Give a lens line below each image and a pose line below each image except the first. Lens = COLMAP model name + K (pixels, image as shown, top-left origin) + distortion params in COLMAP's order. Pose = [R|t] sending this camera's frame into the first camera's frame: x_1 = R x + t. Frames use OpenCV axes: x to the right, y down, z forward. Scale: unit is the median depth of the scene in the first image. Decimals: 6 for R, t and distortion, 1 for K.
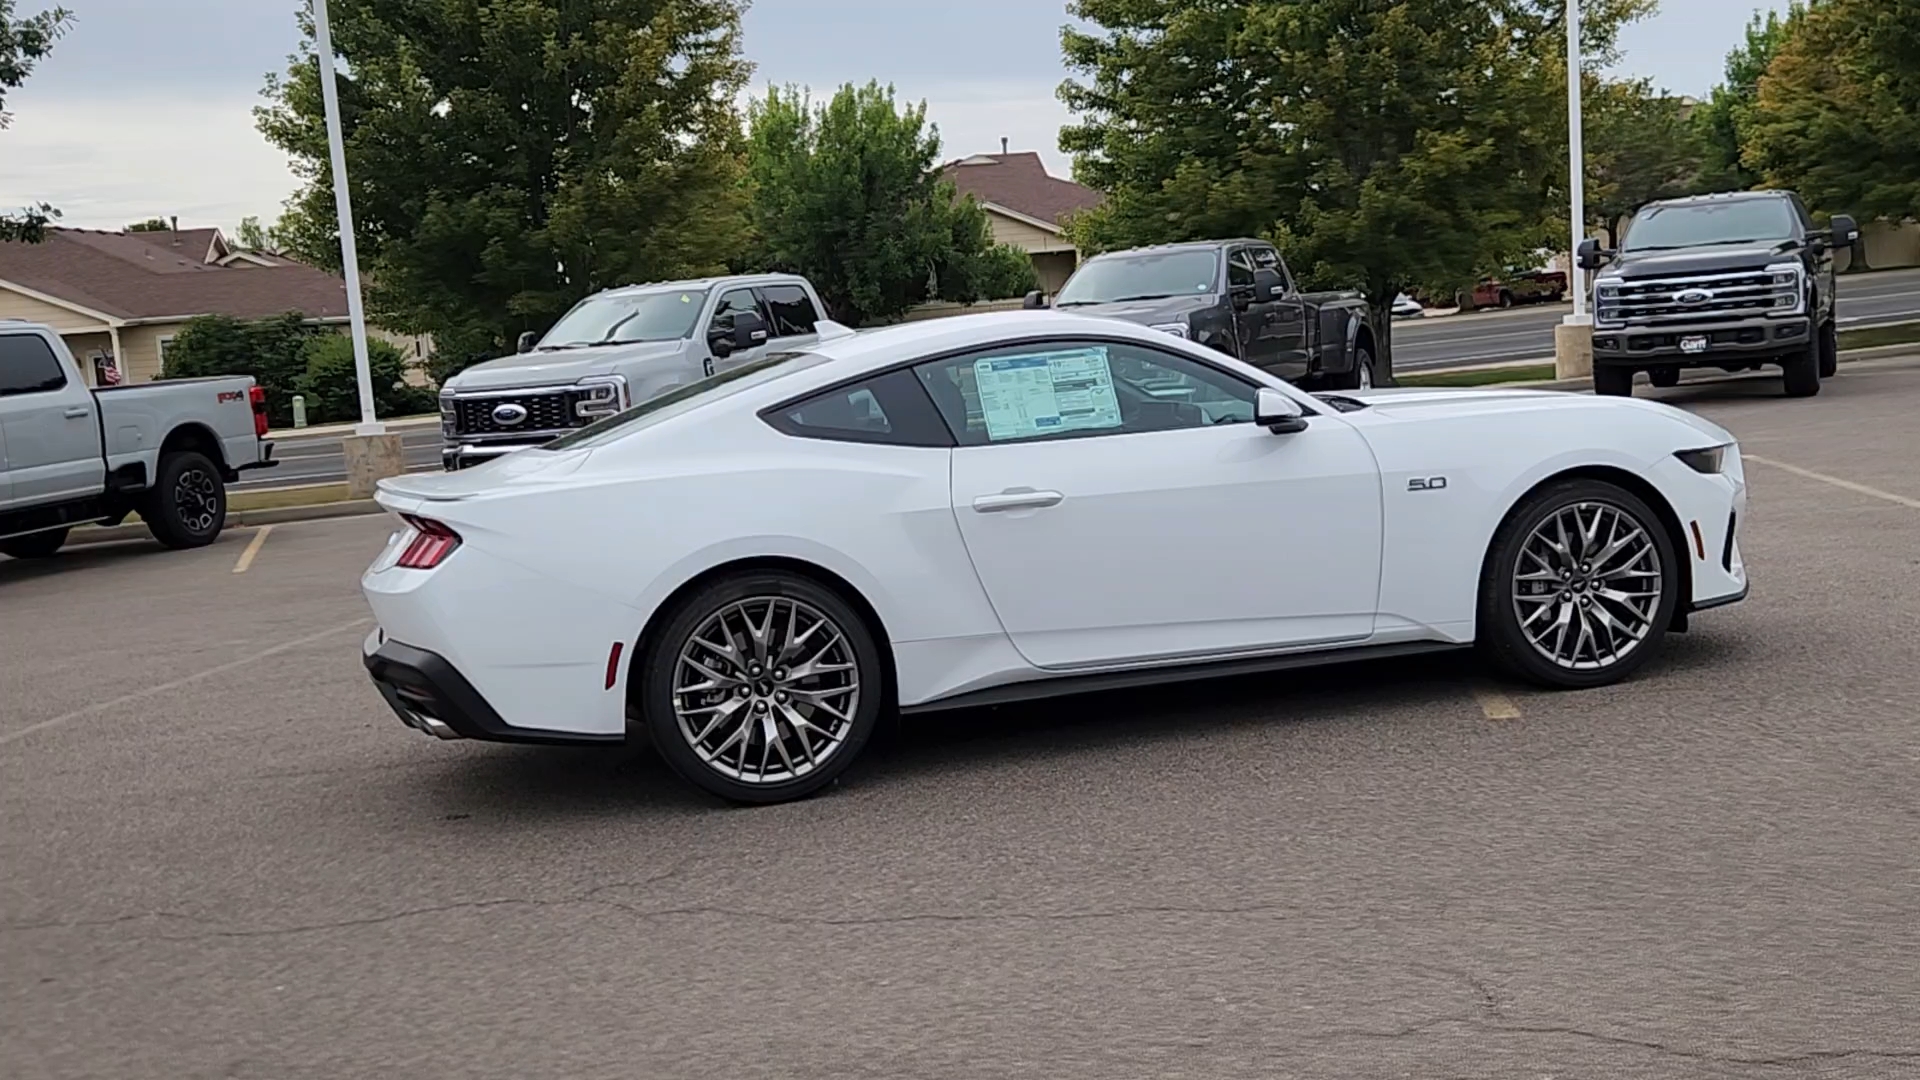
lens RADIAL K [[1981.1, 0, 949.5], [0, 1981.1, 535.2], [0, 0, 1]] dist [0.027141, 0.000000]
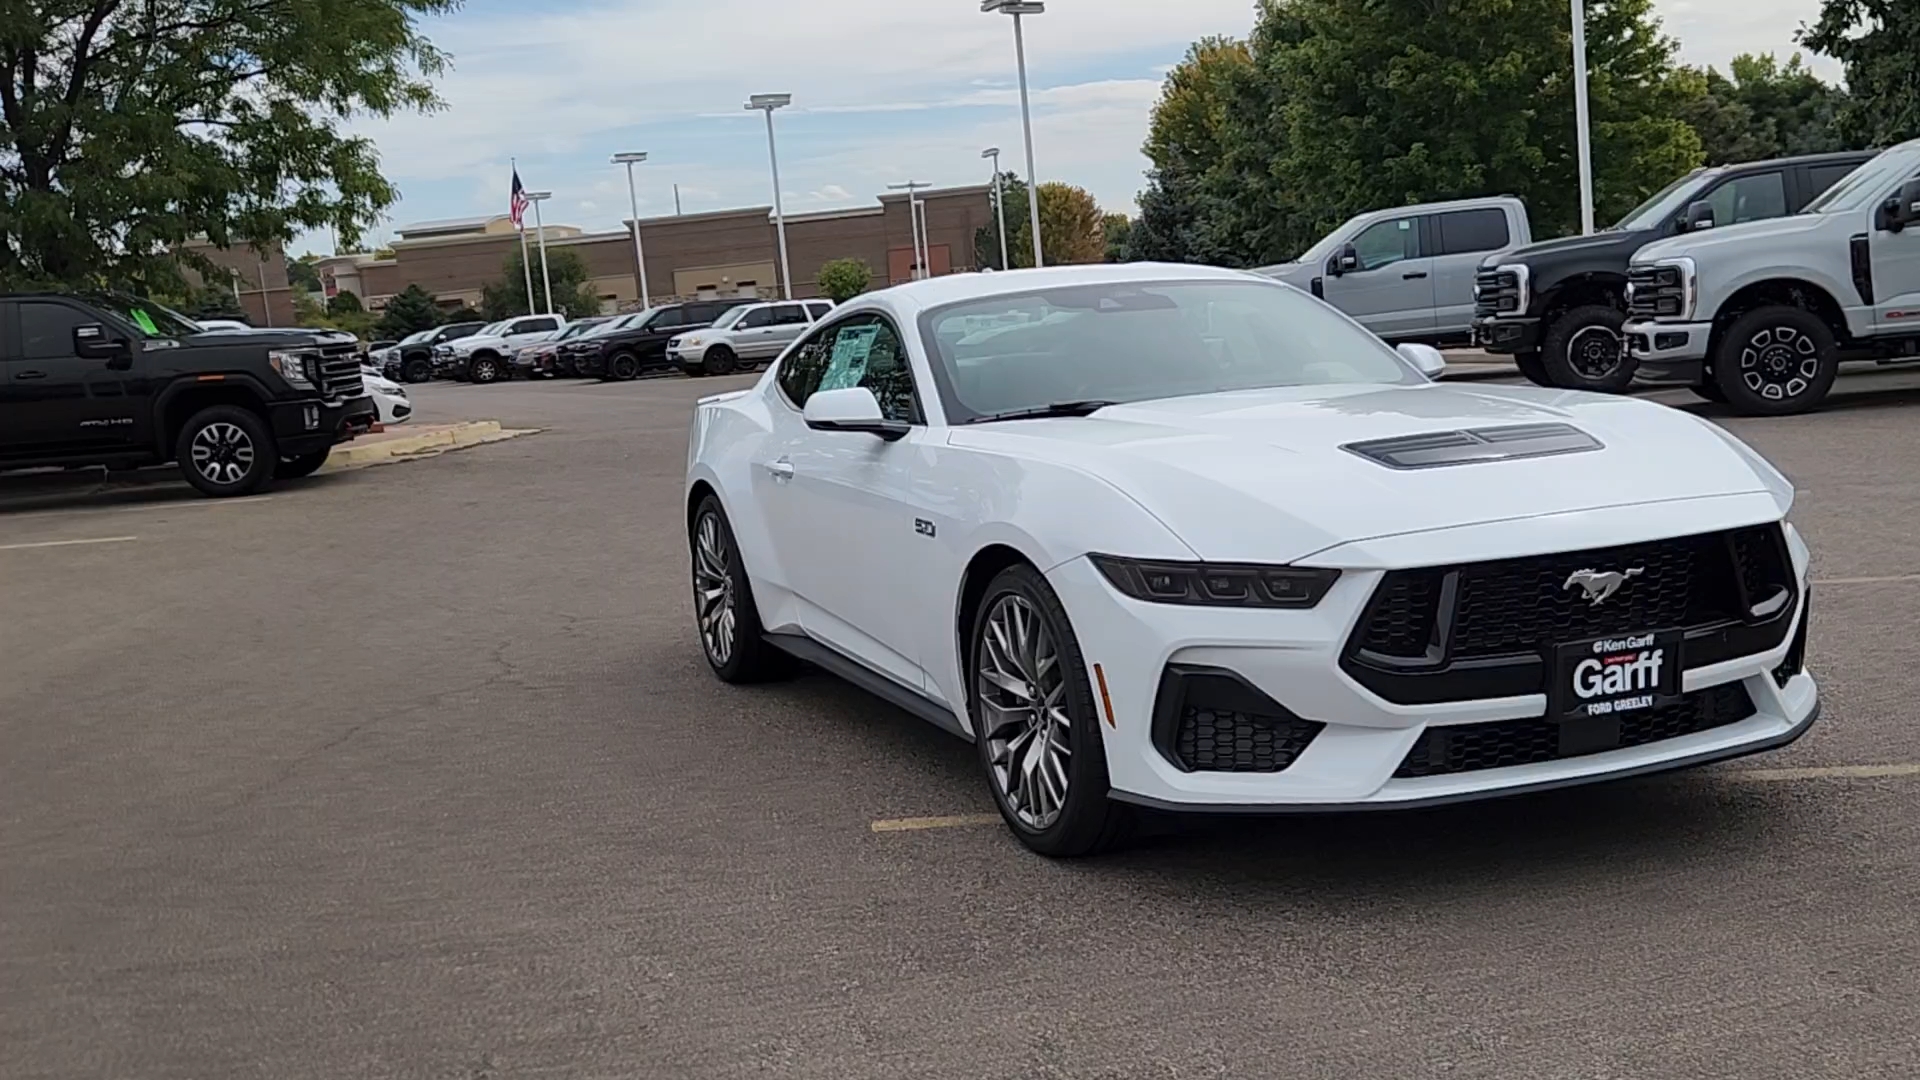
lens RADIAL K [[1981.1, 0, 953.0], [0, 1981.1, 559.3], [0, 0, 1]] dist [0.027141, 0.000000]
pose [[0.117482, 0.198946, -0.972943, 0.994624], [-0.035523, 0.979943, 0.196088, -0.165954], [0.992439, 0.011525, 0.122193, 0.881514]]
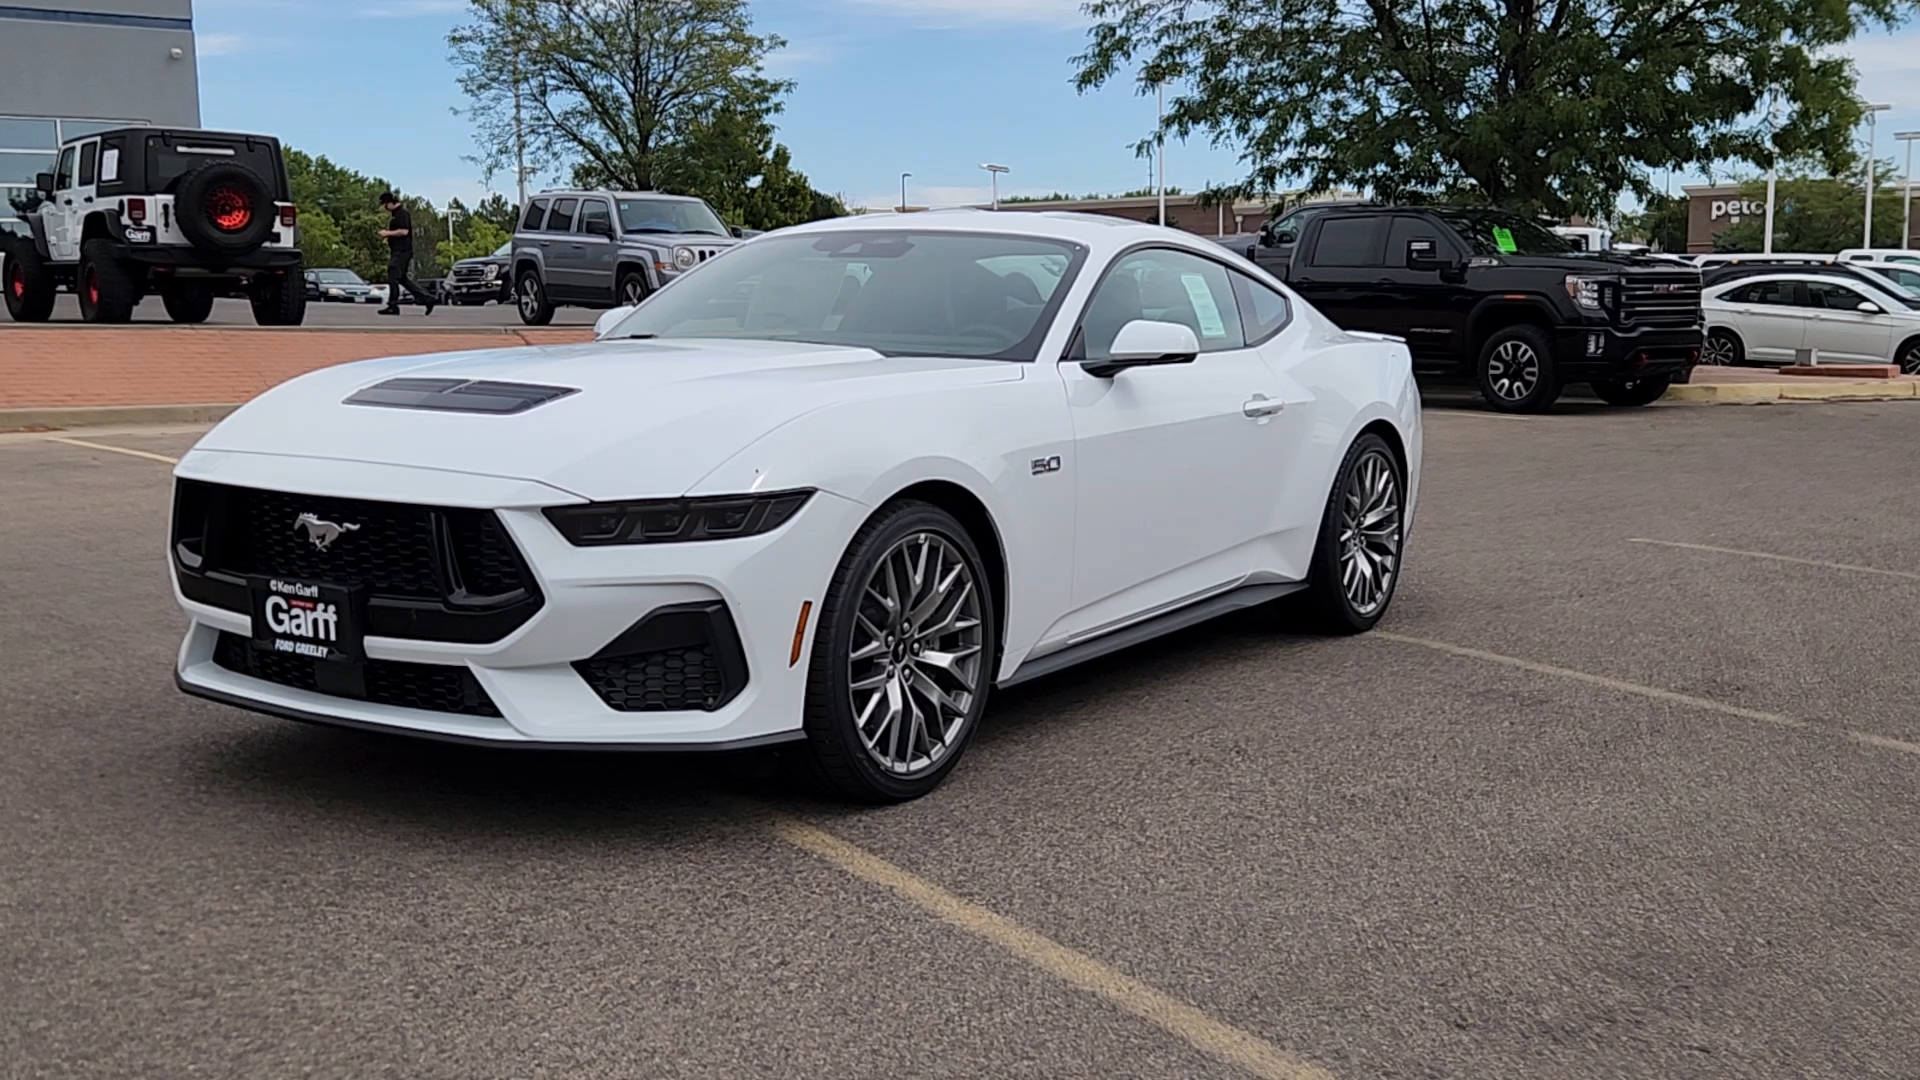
lens RADIAL K [[1981.1, 0, 933.2], [0, 1981.1, 539.5], [0, 0, 1]] dist [0.027141, 0.000000]
pose [[-0.737727, 0.158674, -0.656187, 0.688836], [-0.015591, 0.967723, 0.251535, -0.205290], [0.674919, 0.195795, -0.711442, 1.750925]]
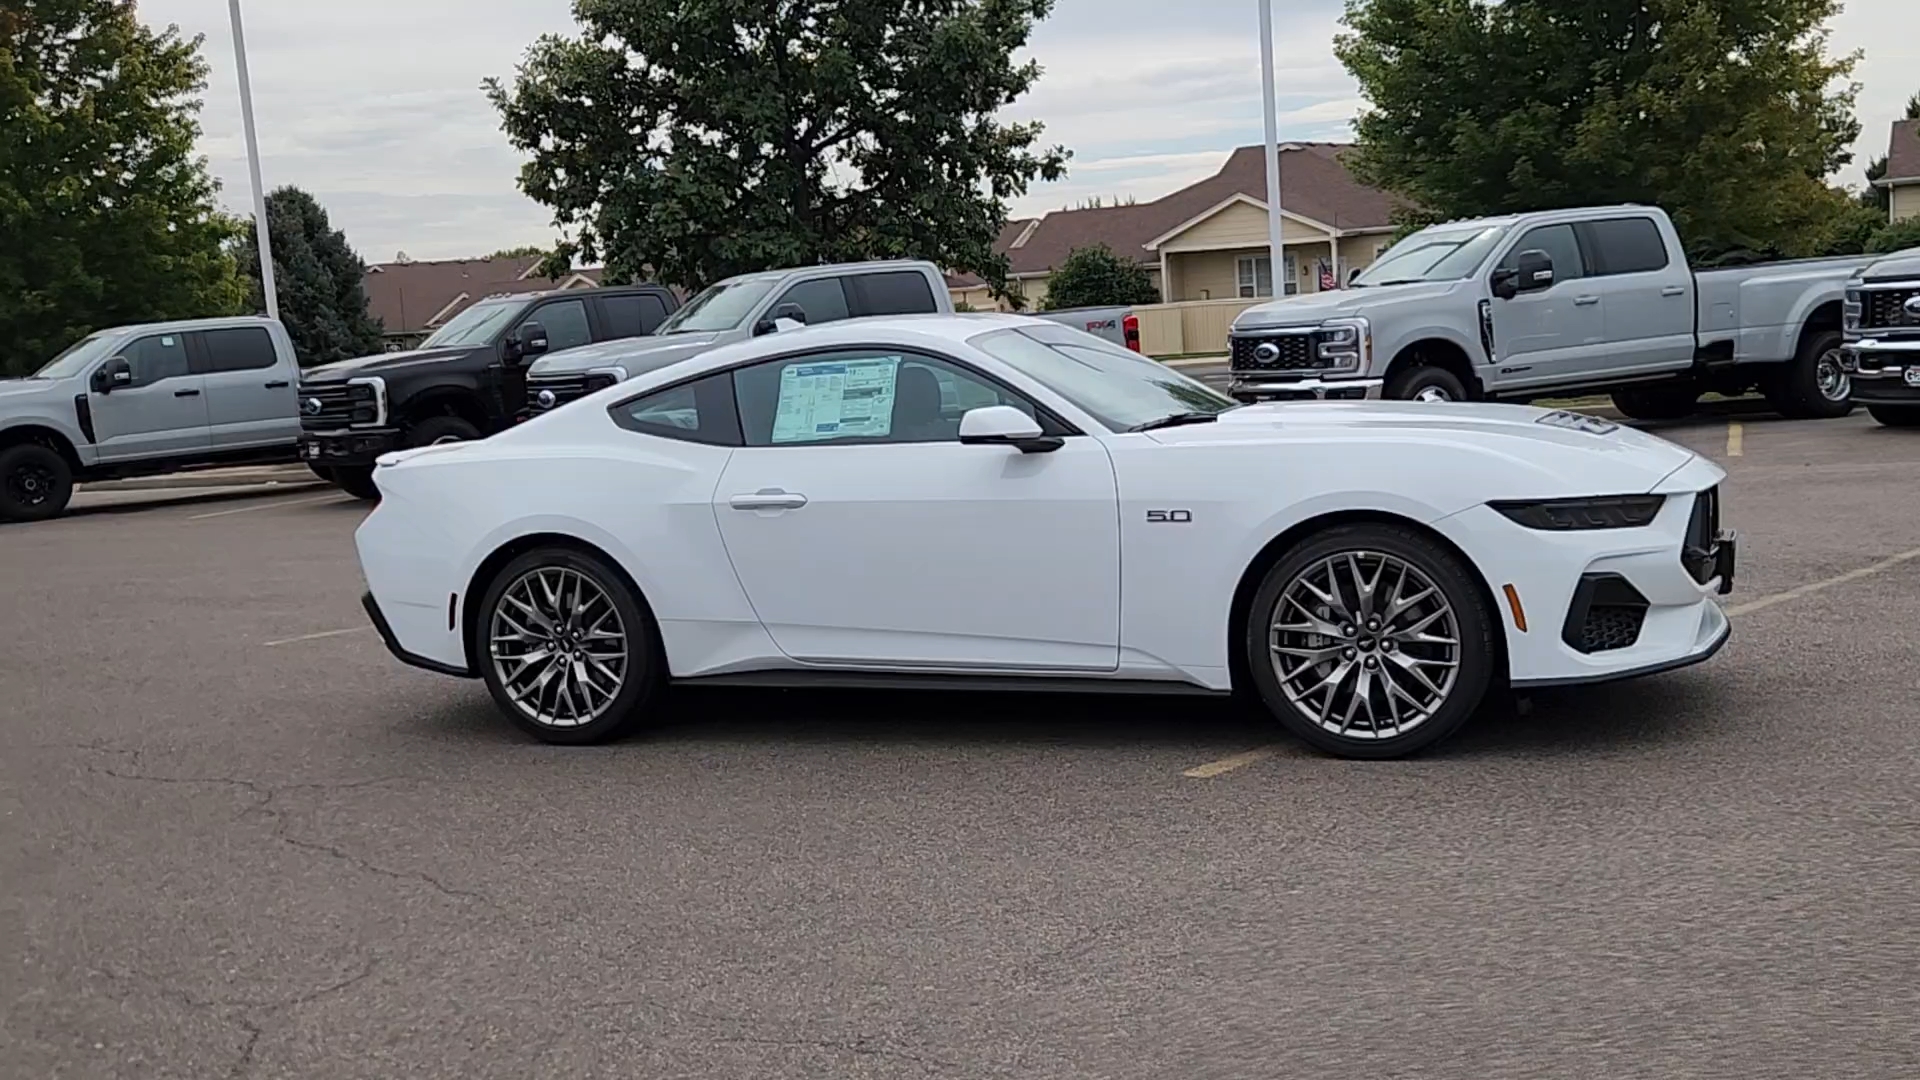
lens RADIAL K [[1981.1, 0, 951.0], [0, 1981.1, 547.8], [0, 0, 1]] dist [0.027141, 0.000000]
pose [[0.793249, 0.093698, -0.601645, 0.696928], [-0.059194, 0.995276, 0.076955, -0.073953], [0.606013, -0.025431, 0.795048, 0.189500]]
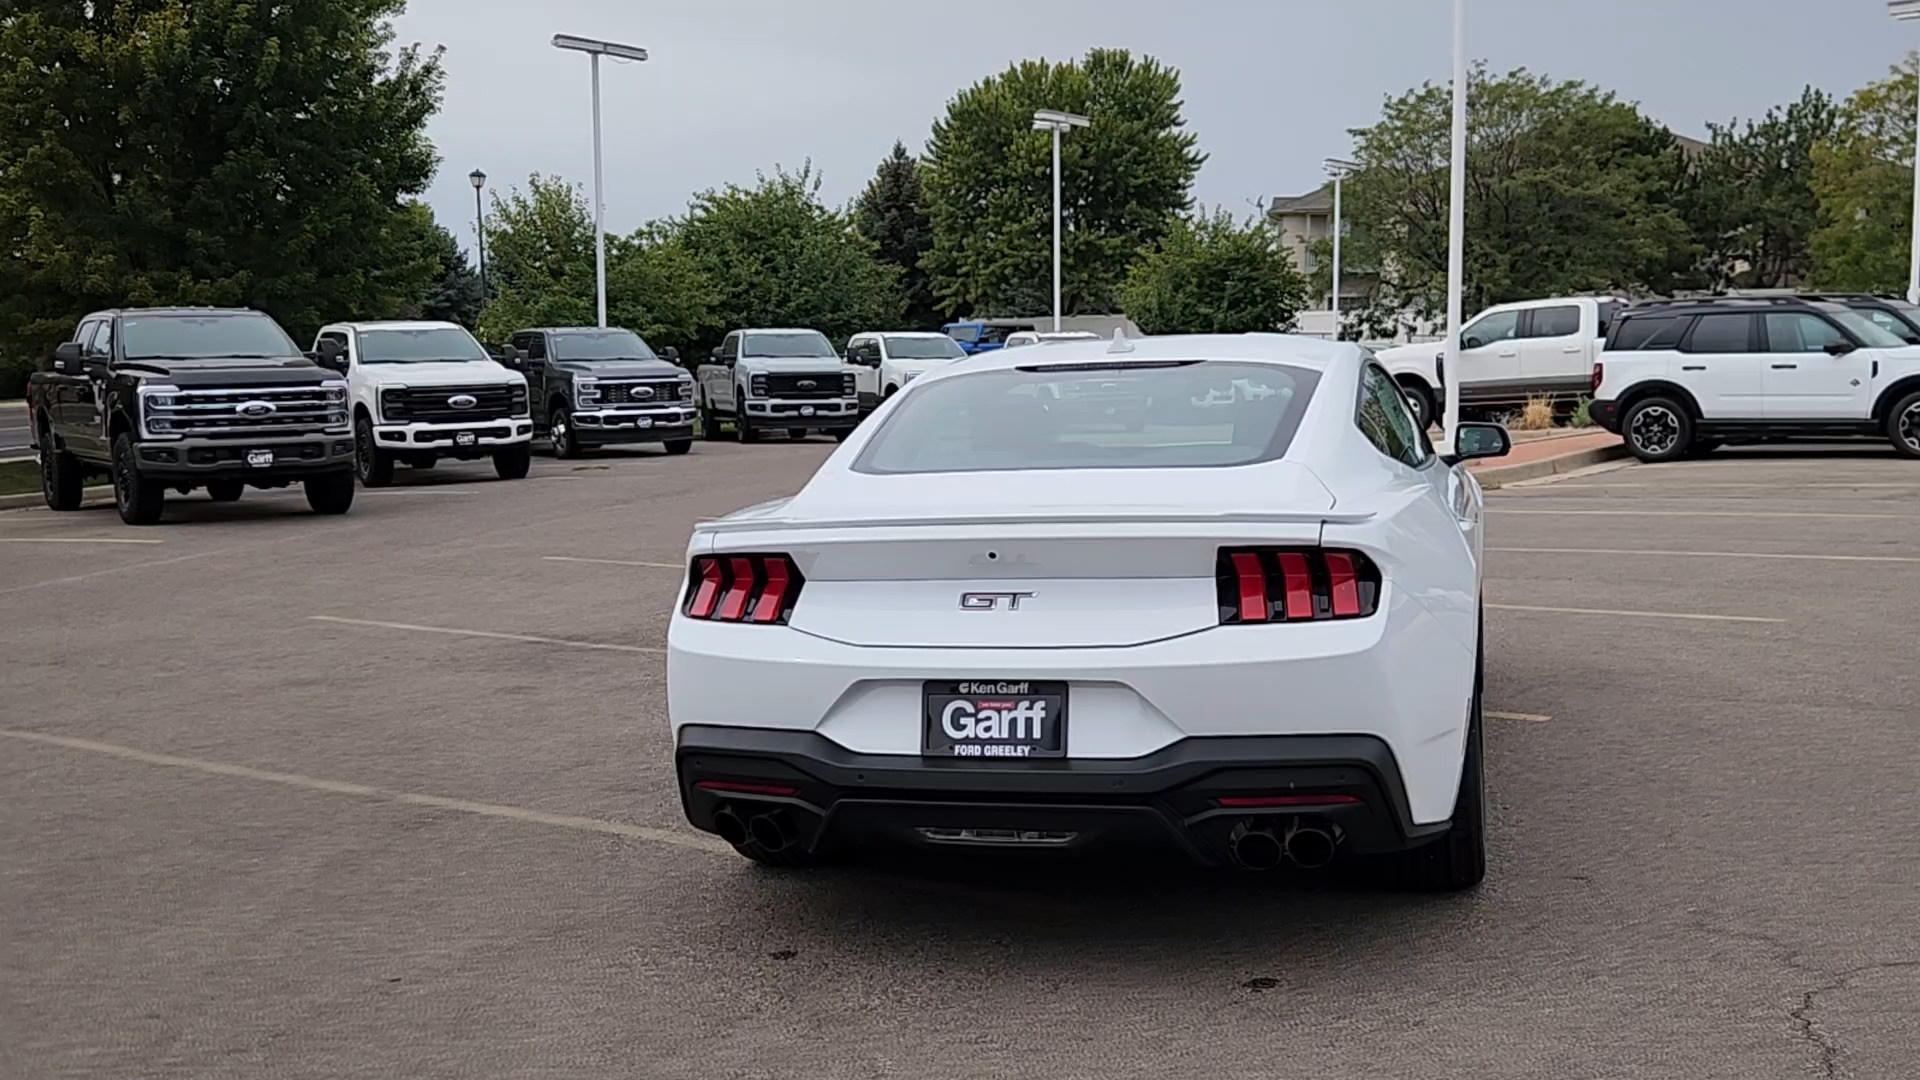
lens RADIAL K [[1981.1, 0, 954.7], [0, 1981.1, 551.1], [0, 0, 1]] dist [0.027141, 0.000000]
pose [[0.507521, -0.013836, 0.861528, -0.825595], [0.074968, 0.996788, -0.028155, 0.002317], [-0.858372, 0.078876, 0.506929, 0.668030]]
